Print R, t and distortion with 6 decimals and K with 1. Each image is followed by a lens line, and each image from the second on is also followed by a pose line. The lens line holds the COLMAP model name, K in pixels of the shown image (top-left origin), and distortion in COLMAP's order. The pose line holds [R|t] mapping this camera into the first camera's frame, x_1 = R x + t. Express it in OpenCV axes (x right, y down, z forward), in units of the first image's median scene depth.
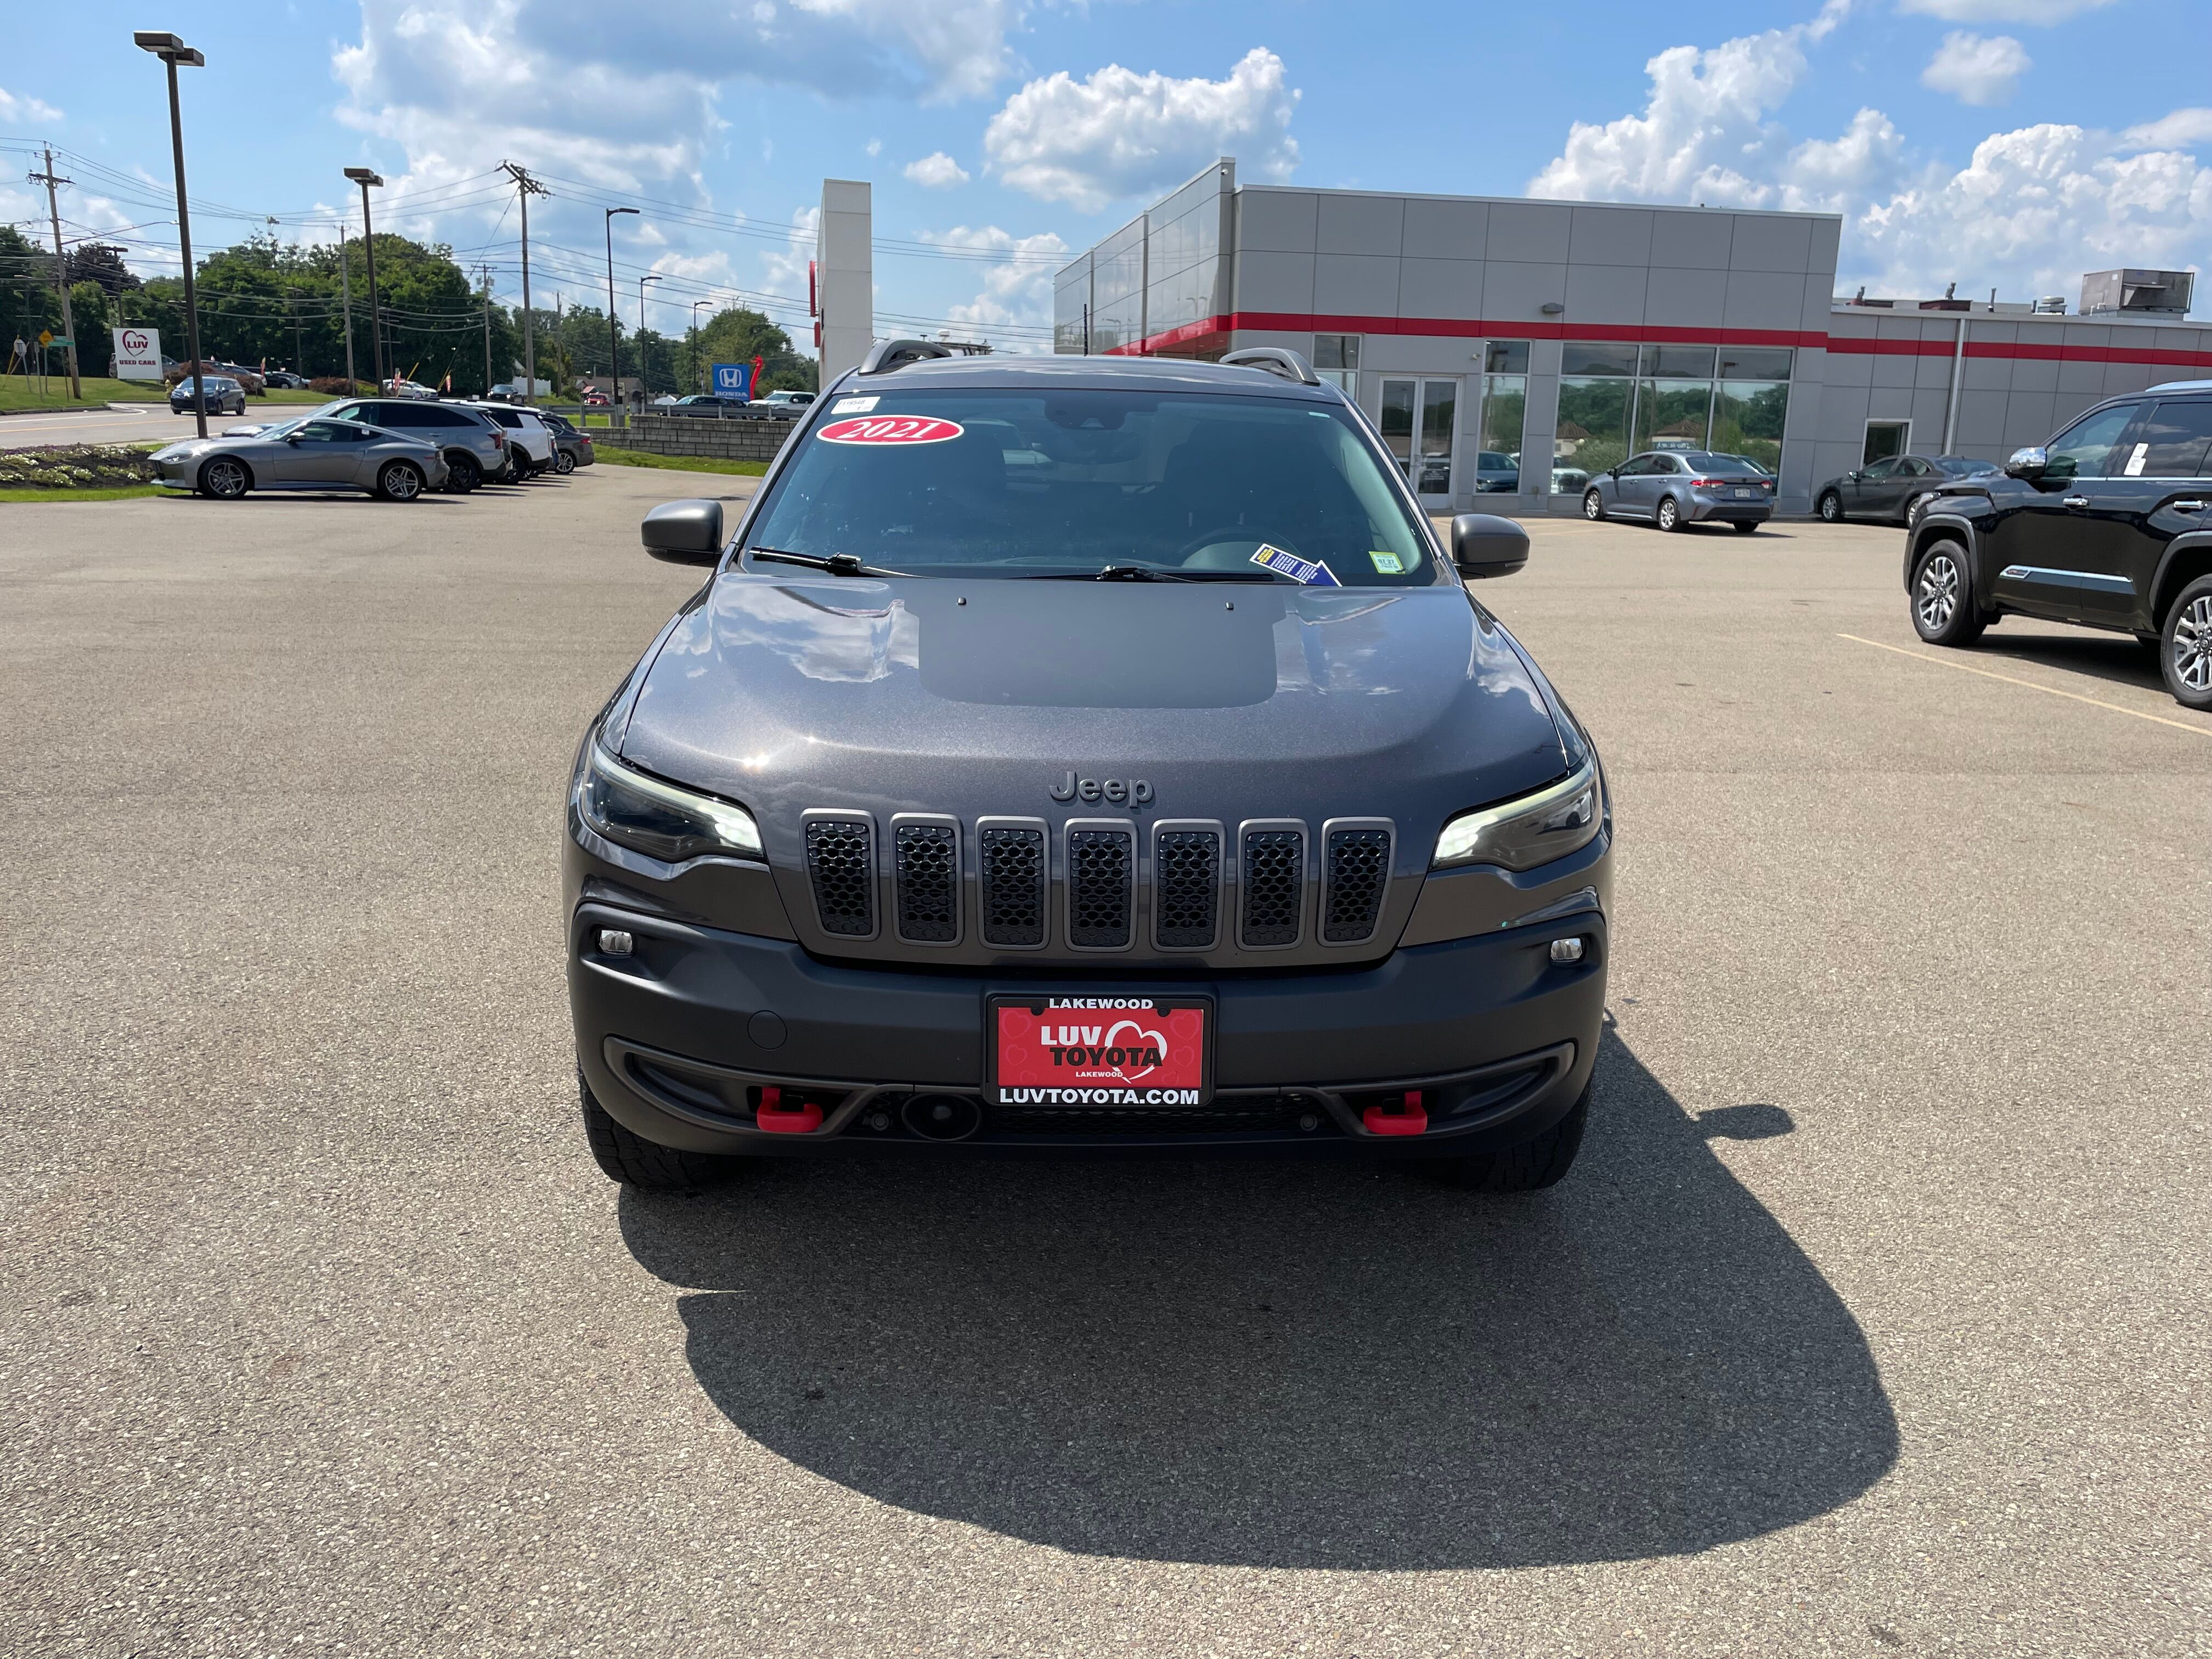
lens RADIAL K [[1674.3, 0, 1111.9], [0, 1674.3, 830.6], [0, 0, 1]] dist [0.096569, -0.121456]
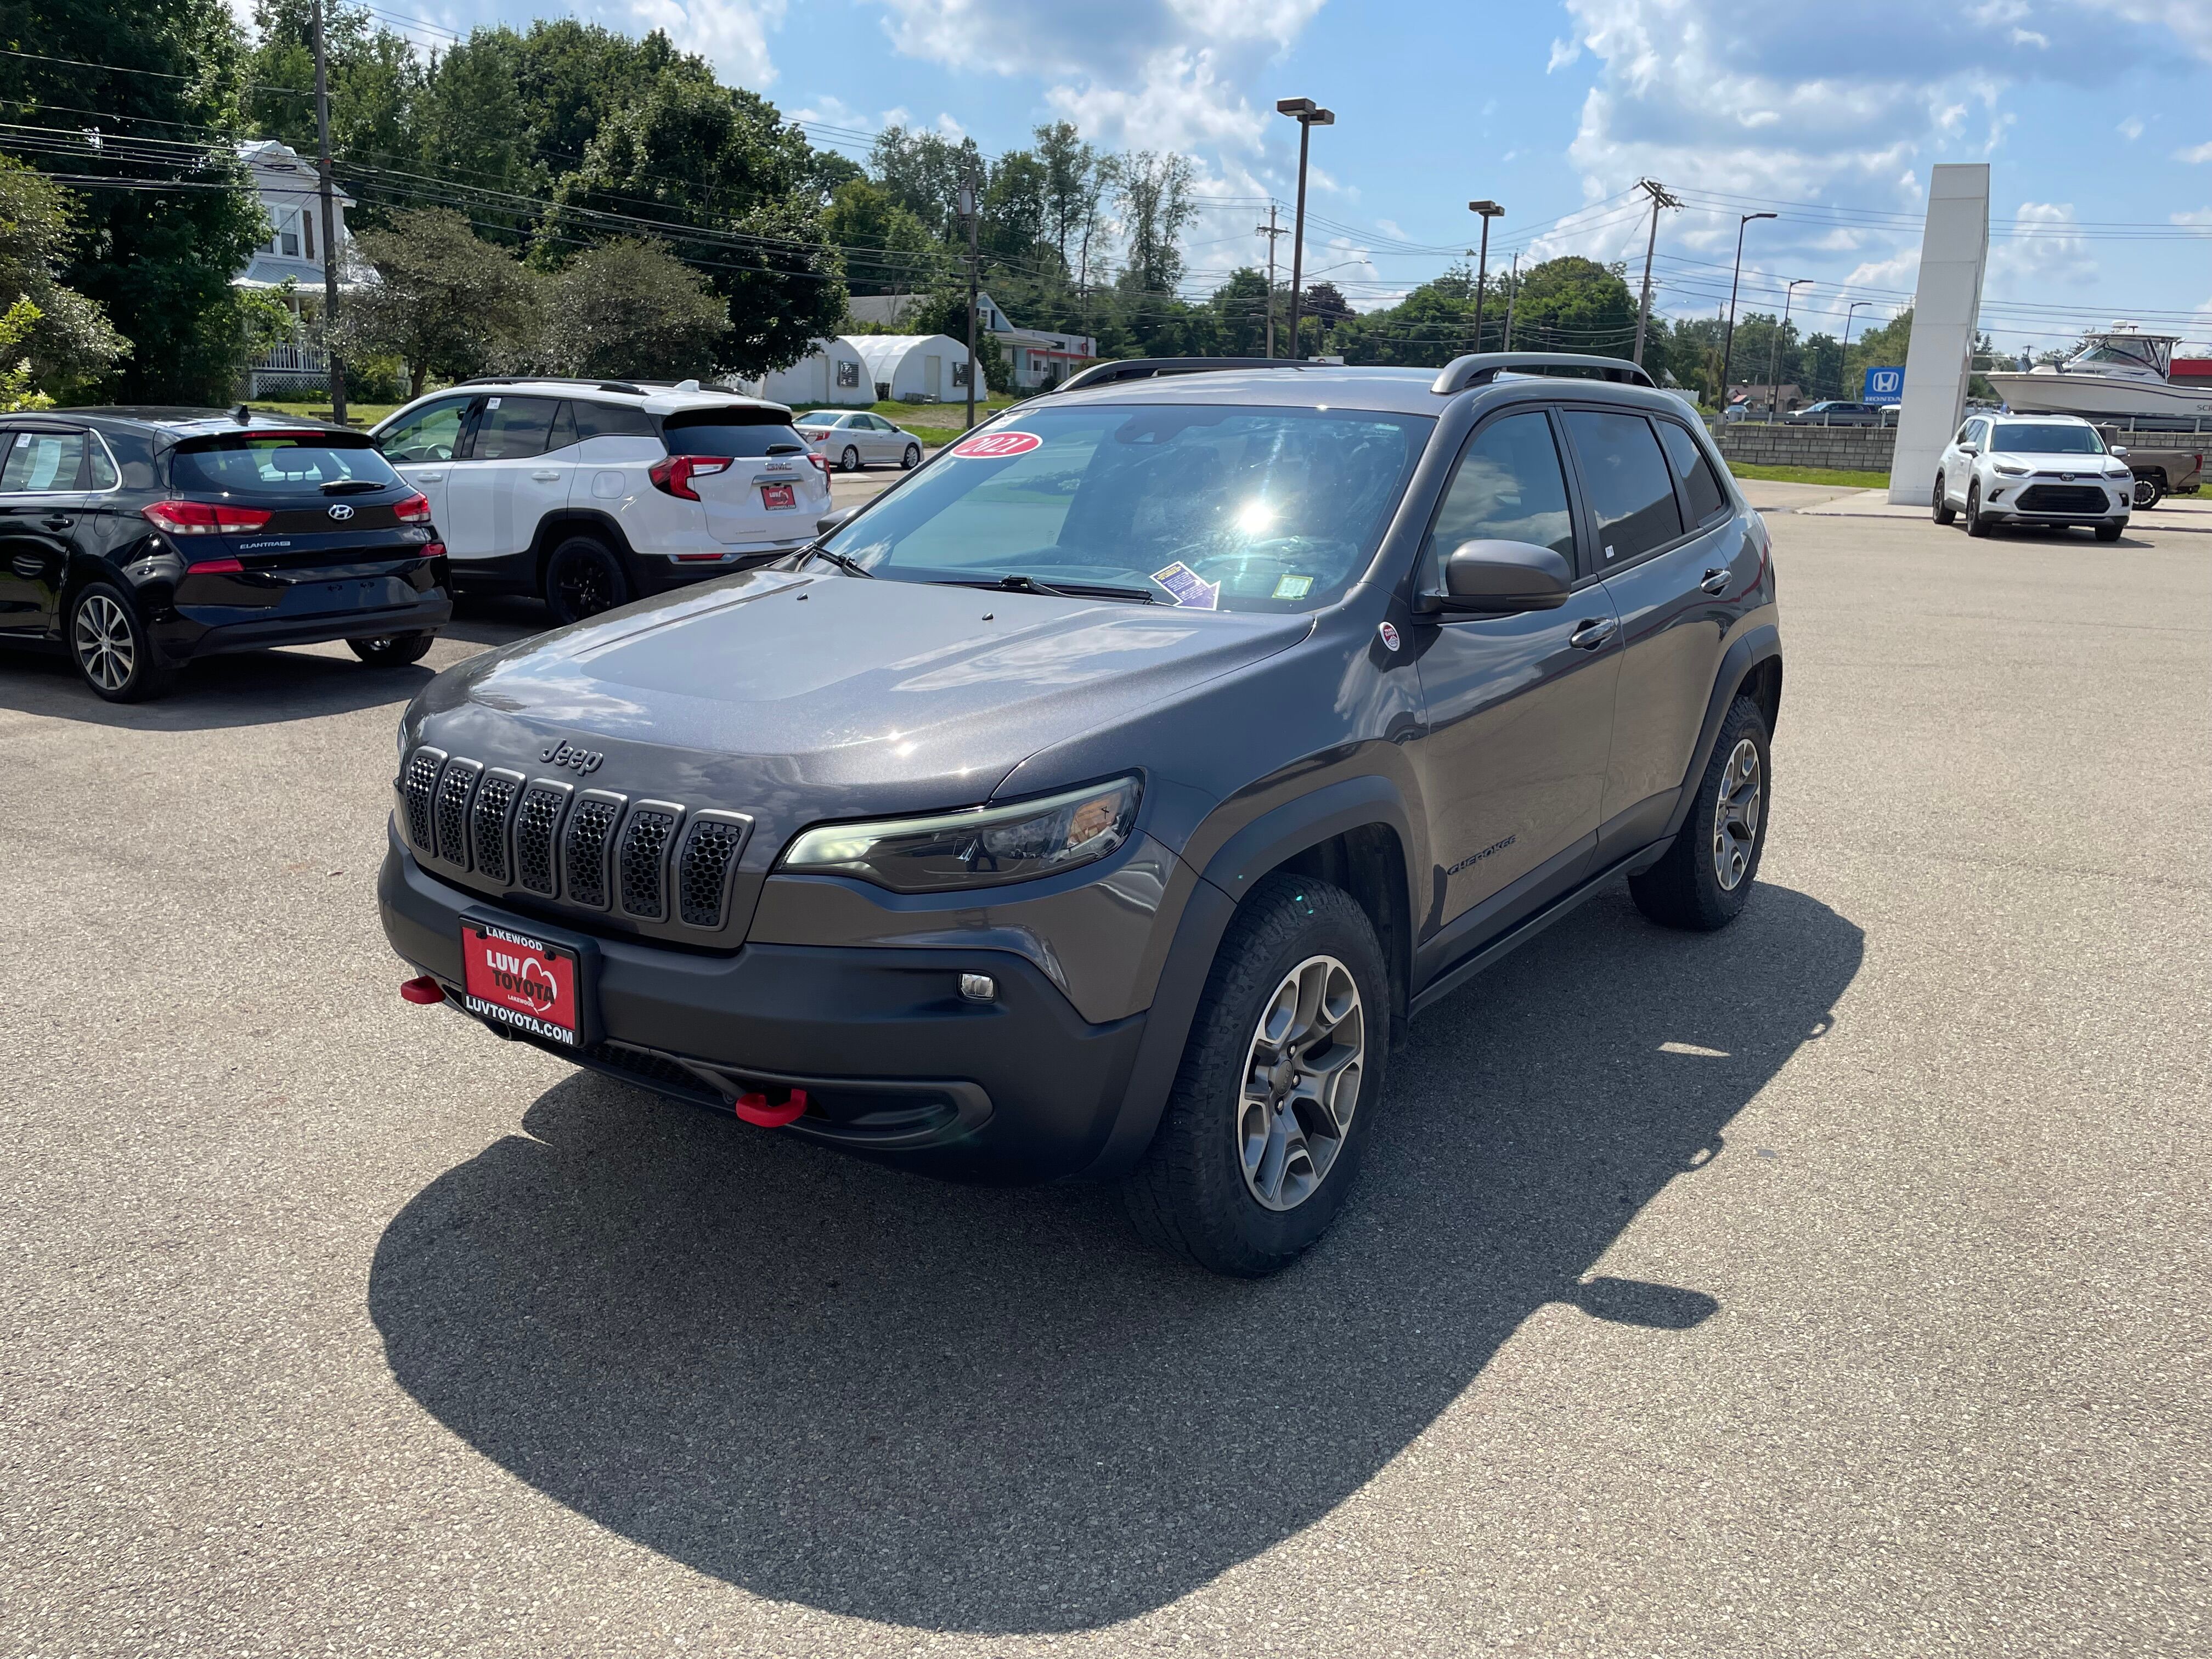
lens RADIAL K [[1665.1, 0, 1094.4], [0, 1665.1, 819.0], [0, 0, 1]] dist [0.094618, -0.122920]
pose [[0.790686, 0.135905, -0.596947, 0.071925], [-0.142428, 0.989131, 0.036539, -0.005637], [0.595424, 0.056131, 0.801448, 0.022263]]
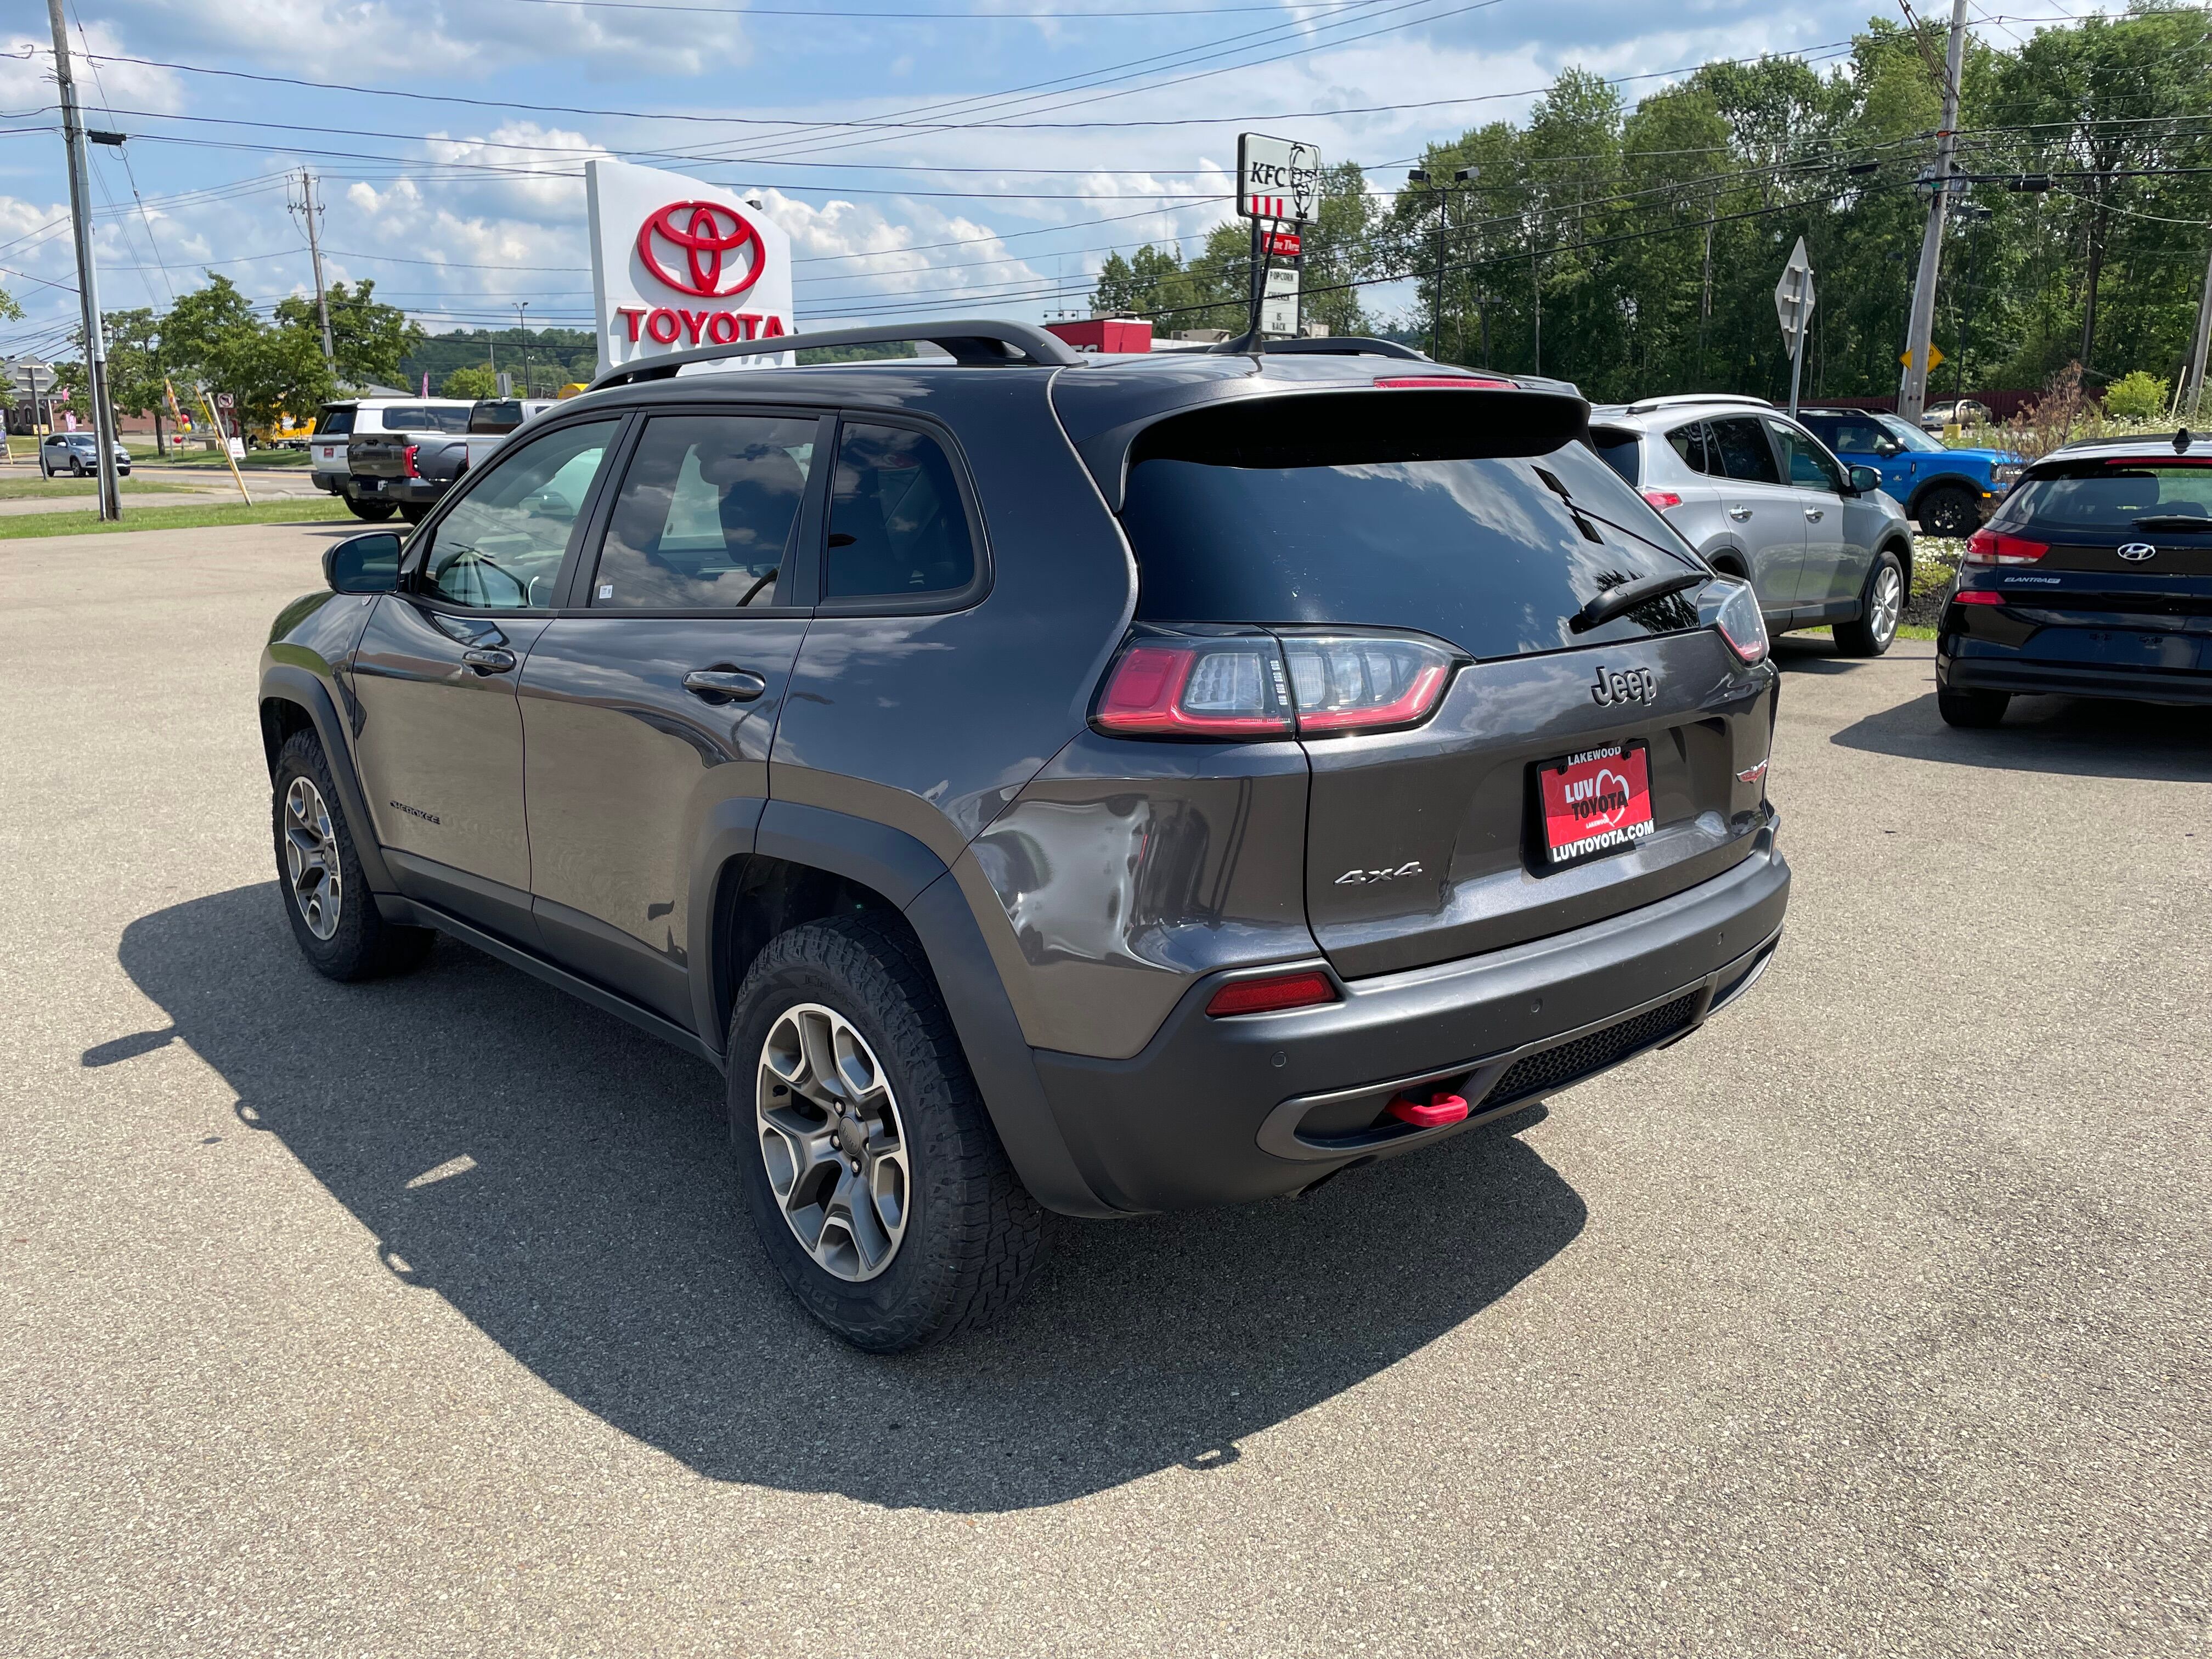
lens RADIAL K [[1665.1, 0, 1094.4], [0, 1665.1, 819.0], [0, 0, 1]] dist [0.094618, -0.122920]
pose [[-0.772946, 0.127059, -0.621619, 0.065725], [-0.153945, 0.912909, 0.378020, -0.059213], [0.615512, 0.387884, -0.686069, 0.249440]]
